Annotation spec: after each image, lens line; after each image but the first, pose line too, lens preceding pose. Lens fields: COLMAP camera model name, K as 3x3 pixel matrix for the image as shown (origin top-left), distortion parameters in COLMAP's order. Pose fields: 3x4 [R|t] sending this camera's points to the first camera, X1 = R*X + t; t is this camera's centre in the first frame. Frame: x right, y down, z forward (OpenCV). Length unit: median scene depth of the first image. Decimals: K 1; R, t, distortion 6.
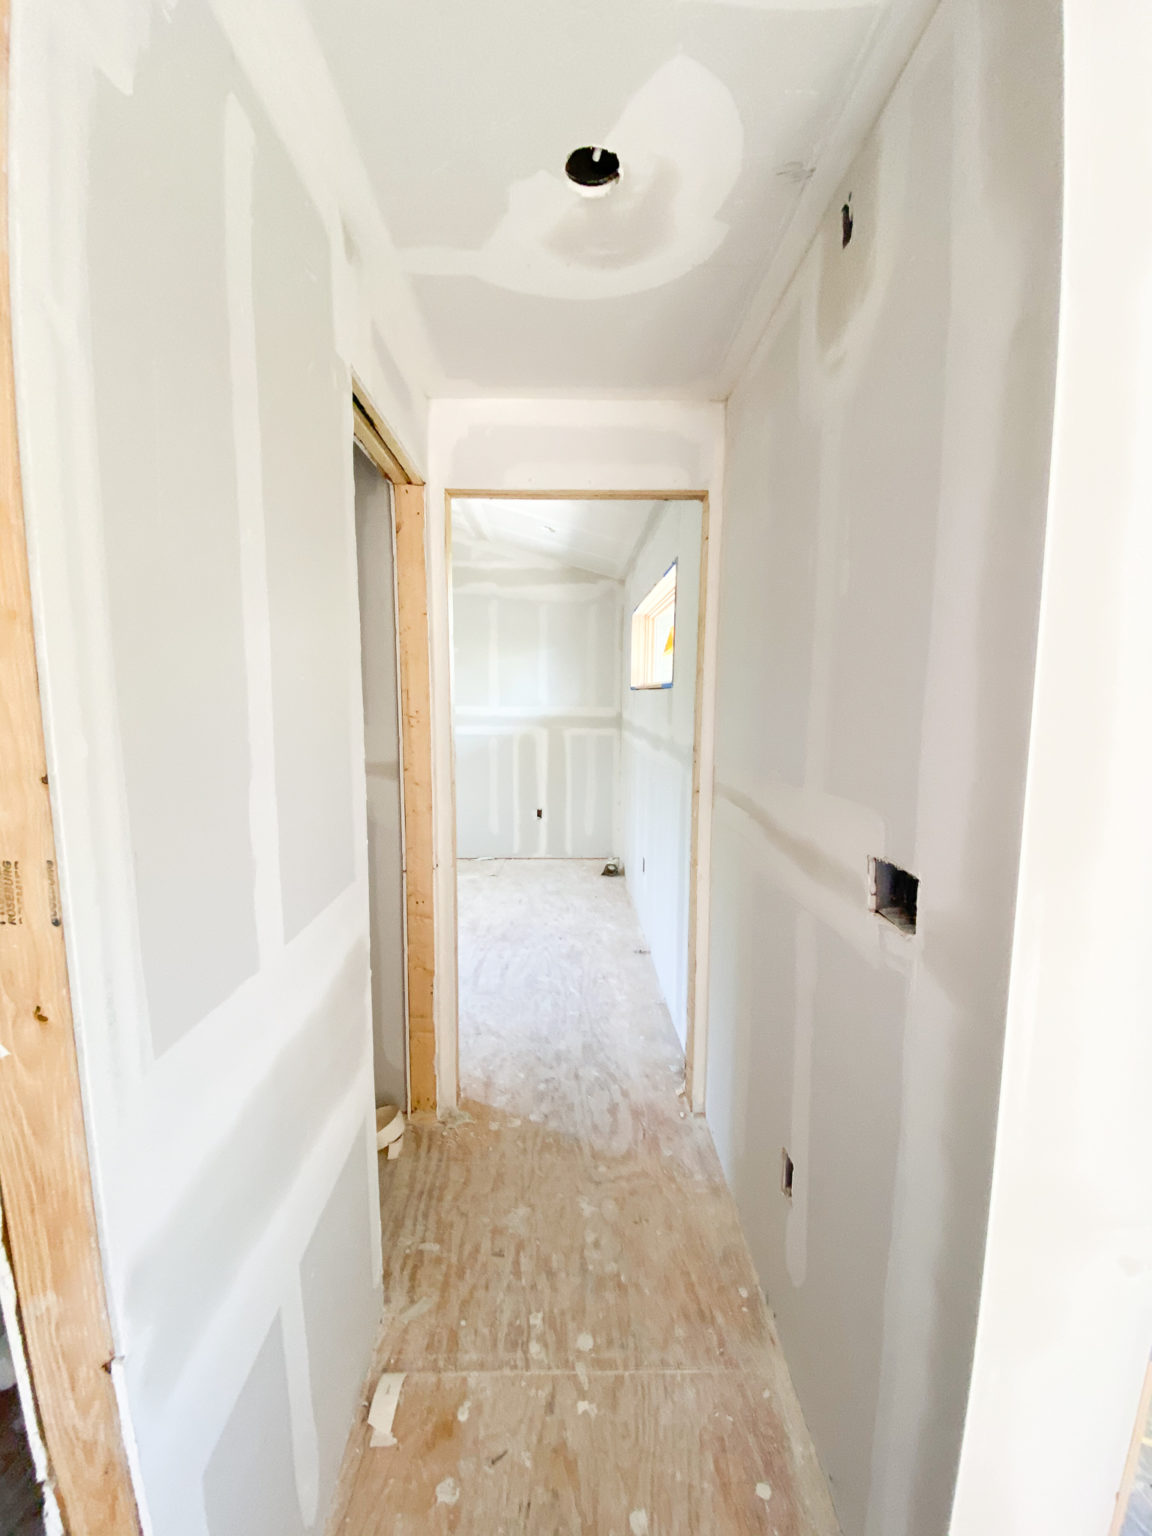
lens RADIAL K [[621.9, 0, 576.0], [0, 621.9, 768.0], [0, 0, 1]] dist [0.019335, -0.017798]
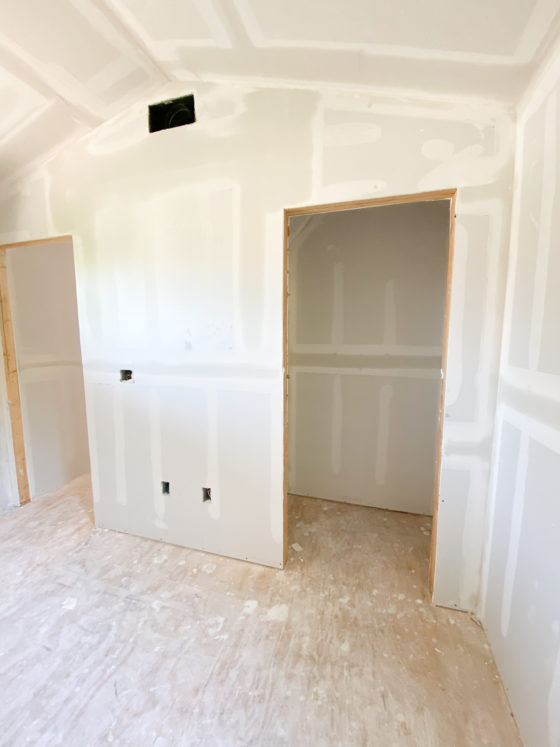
lens RADIAL K [[302.5, 0, 280.0], [0, 302.5, 373.5], [0, 0, 1]] dist [0.019335, -0.017798]
pose [[-0.952973, -0.049656, 0.298959, -0.487926], [0.023952, 0.971058, 0.237640, -0.092833], [-0.302107, 0.233625, -0.924203, 0.757939]]
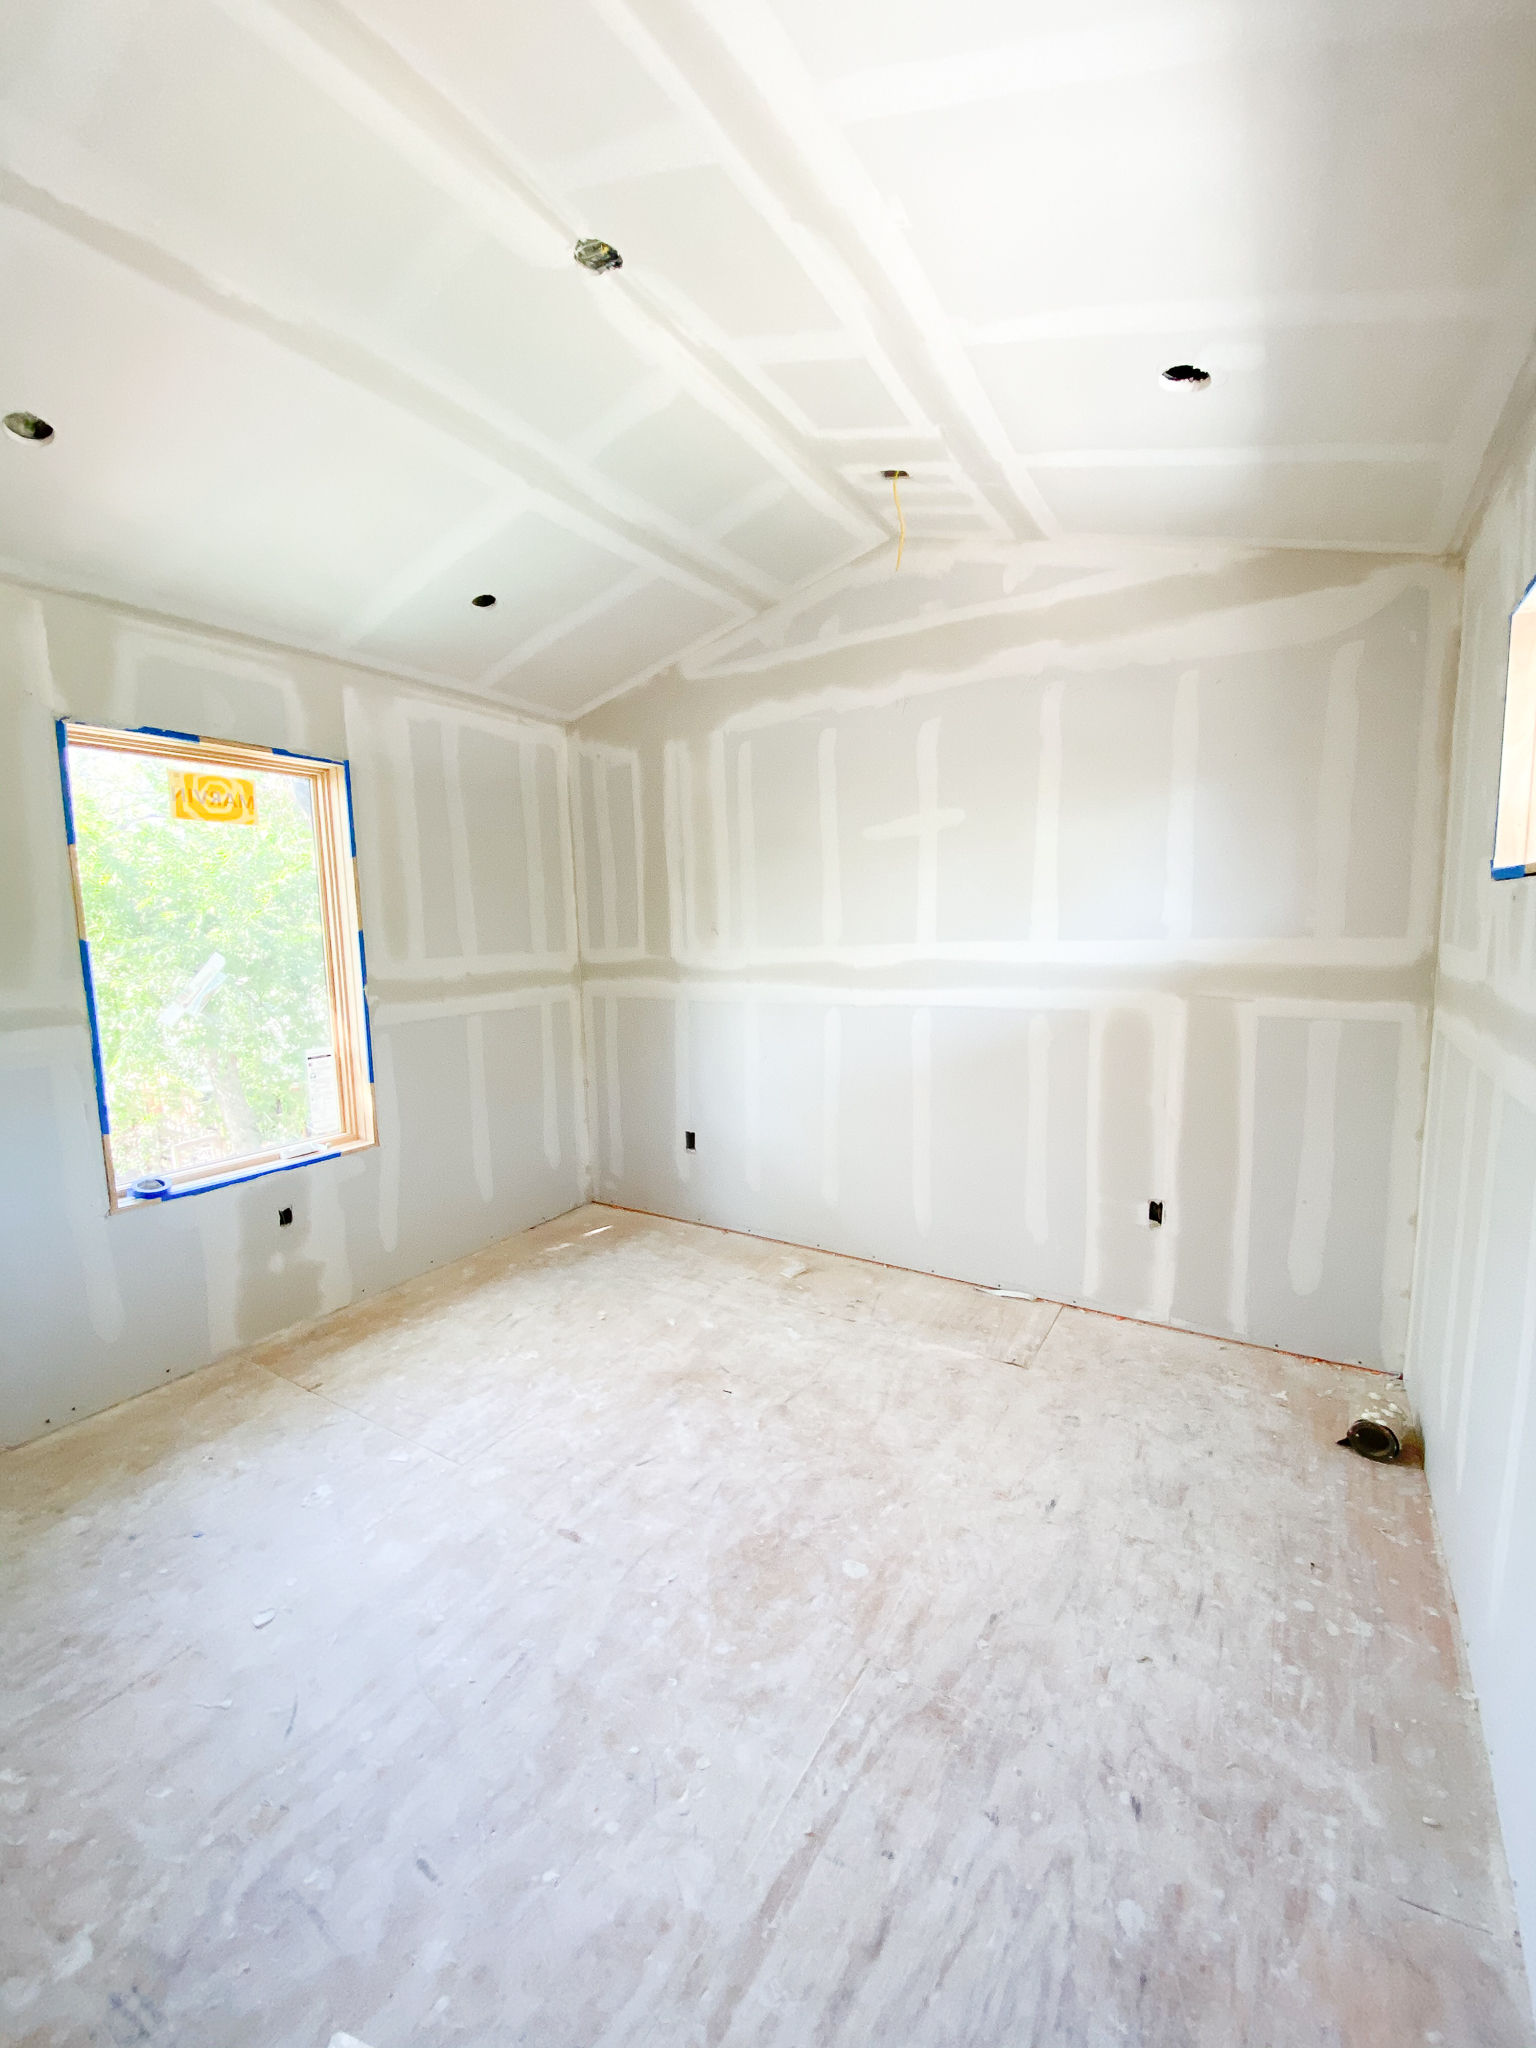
lens RADIAL K [[829.2, 0, 768.0], [0, 829.2, 1024.0], [0, 0, 1]] dist [0.019335, -0.017798]
pose [[0.840095, 0.039067, -0.541030, 0.016678], [-0.032612, 0.999236, 0.021515, -0.052510], [0.541458, -0.000430, 0.840728, 0.461663]]
